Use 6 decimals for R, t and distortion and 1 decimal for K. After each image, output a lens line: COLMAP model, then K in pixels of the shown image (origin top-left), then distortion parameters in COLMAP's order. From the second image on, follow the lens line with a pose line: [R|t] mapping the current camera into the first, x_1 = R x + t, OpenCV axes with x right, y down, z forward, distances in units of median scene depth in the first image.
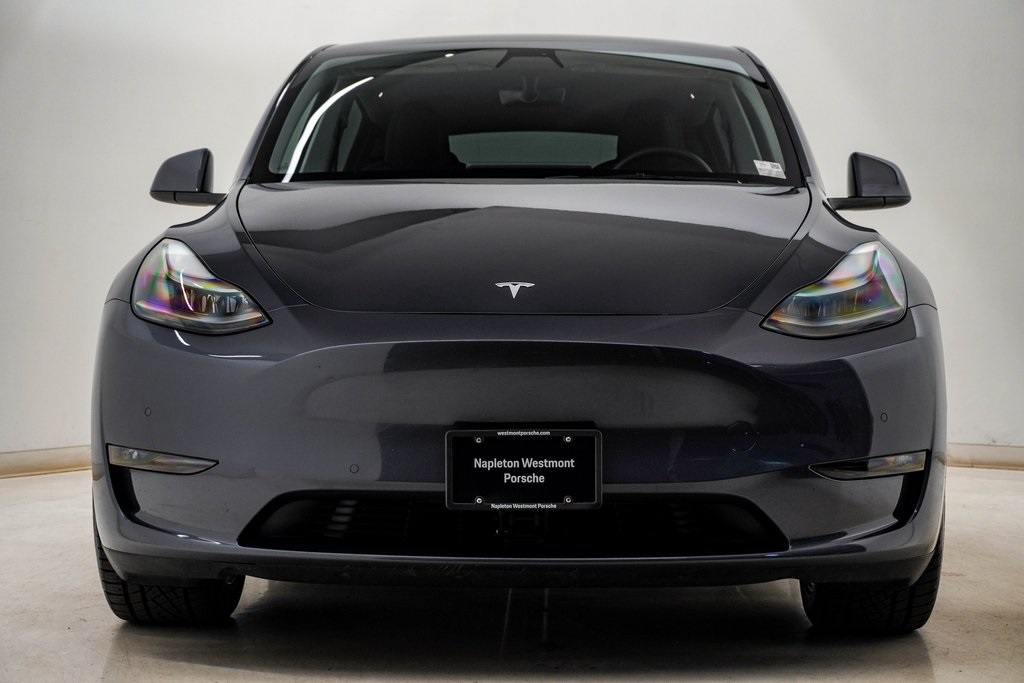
lens RADIAL K [[2195.8, 0, 521.9], [0, 2195.8, 336.8], [0, 0, 1]] dist [0.020952, 0.000000]
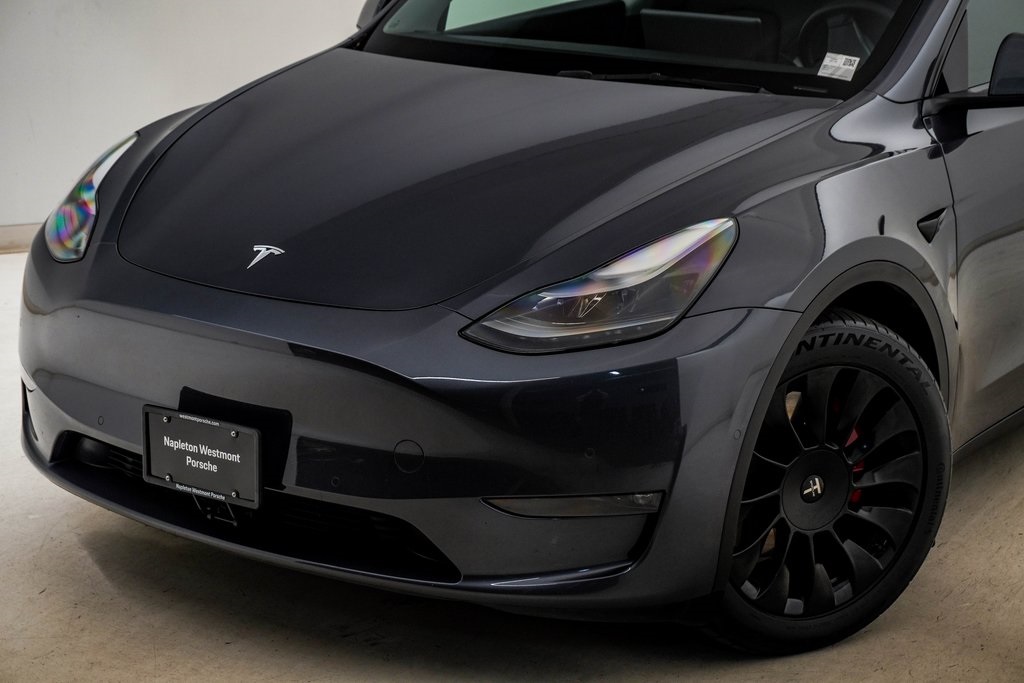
lens RADIAL K [[2195.8, 0, 502.6], [0, 2195.8, 348.7], [0, 0, 1]] dist [0.020952, 0.000000]
pose [[0.805853, 0.150273, -0.572729, 0.661729], [-0.018404, 0.973149, 0.229439, -0.212727], [0.591829, -0.174354, 0.786981, 0.318303]]
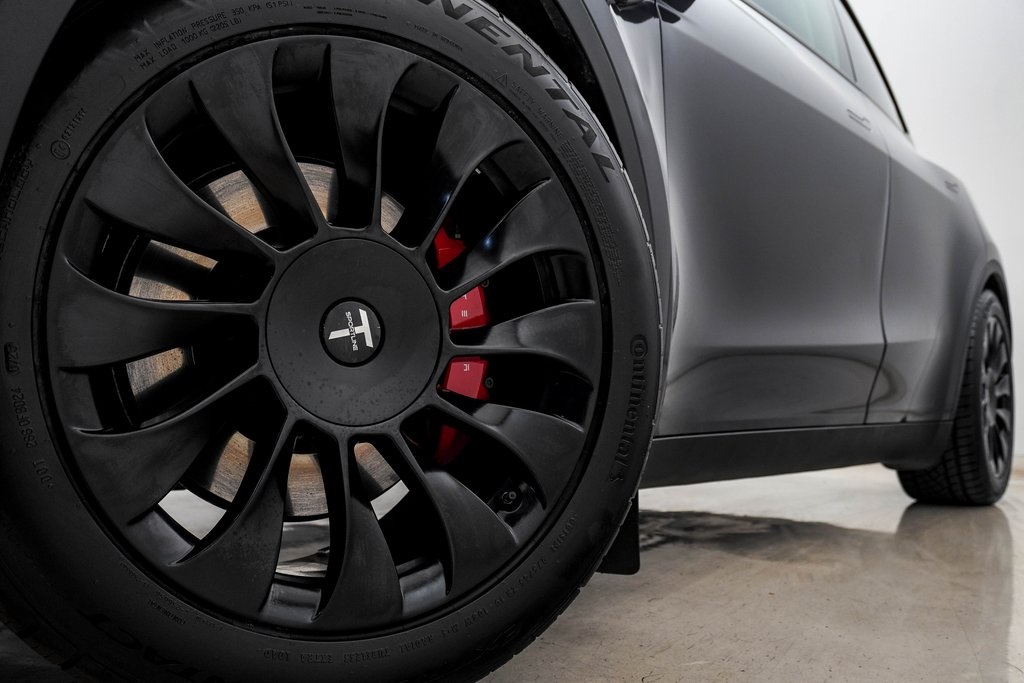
lens RADIAL K [[1019.2, 0, 508.2], [0, 1019.2, 336.9], [0, 0, 1]] dist [0.014661, 0.000000]
pose [[0.827767, -0.007693, -0.561019, 0.350313], [-0.051649, 0.994616, -0.089845, 0.099177], [0.558690, 0.103347, 0.822913, 1.035931]]
